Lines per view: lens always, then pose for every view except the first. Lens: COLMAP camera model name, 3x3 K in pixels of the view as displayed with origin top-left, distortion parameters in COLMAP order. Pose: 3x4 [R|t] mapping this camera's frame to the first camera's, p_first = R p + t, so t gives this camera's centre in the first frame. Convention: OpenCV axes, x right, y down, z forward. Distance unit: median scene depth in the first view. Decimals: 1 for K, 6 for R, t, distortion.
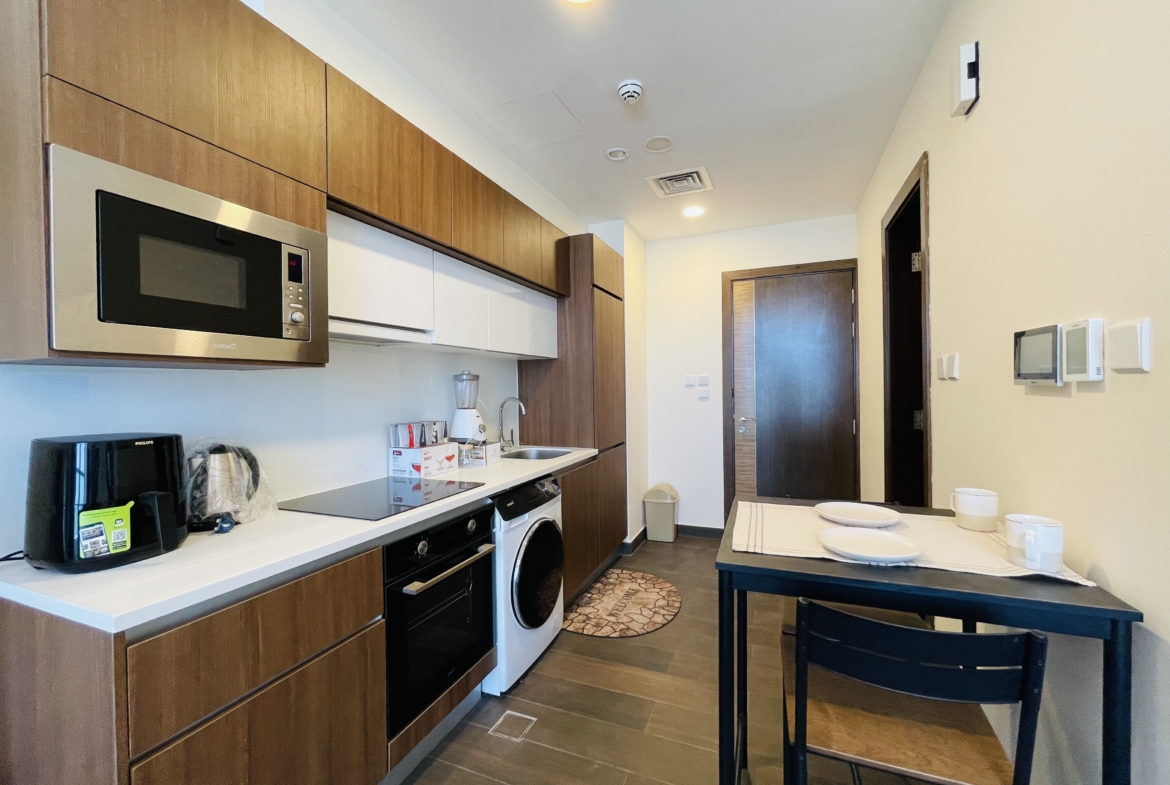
lens RADIAL K [[469.0, 0, 580.6], [0, 469.0, 390.9], [0, 0, 1]] dist [-0.002001, -0.000070]
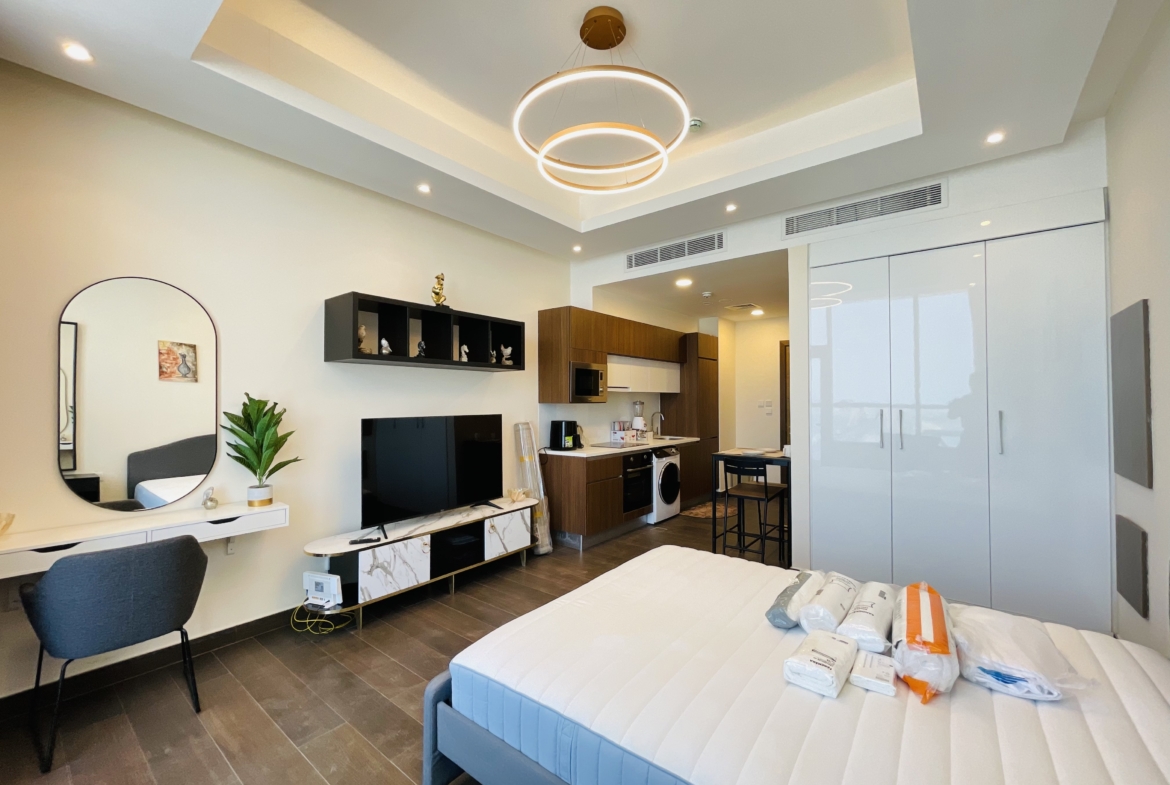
lens RADIAL K [[469.0, 0, 579.5], [0, 469.0, 393.4], [0, 0, 1]] dist [-0.002001, -0.000070]
pose [[0.957840, 0.010845, -0.287098, 0.156017], [-0.015435, 0.999787, -0.013729, -0.044034], [0.286887, 0.017581, 0.957803, -1.436115]]
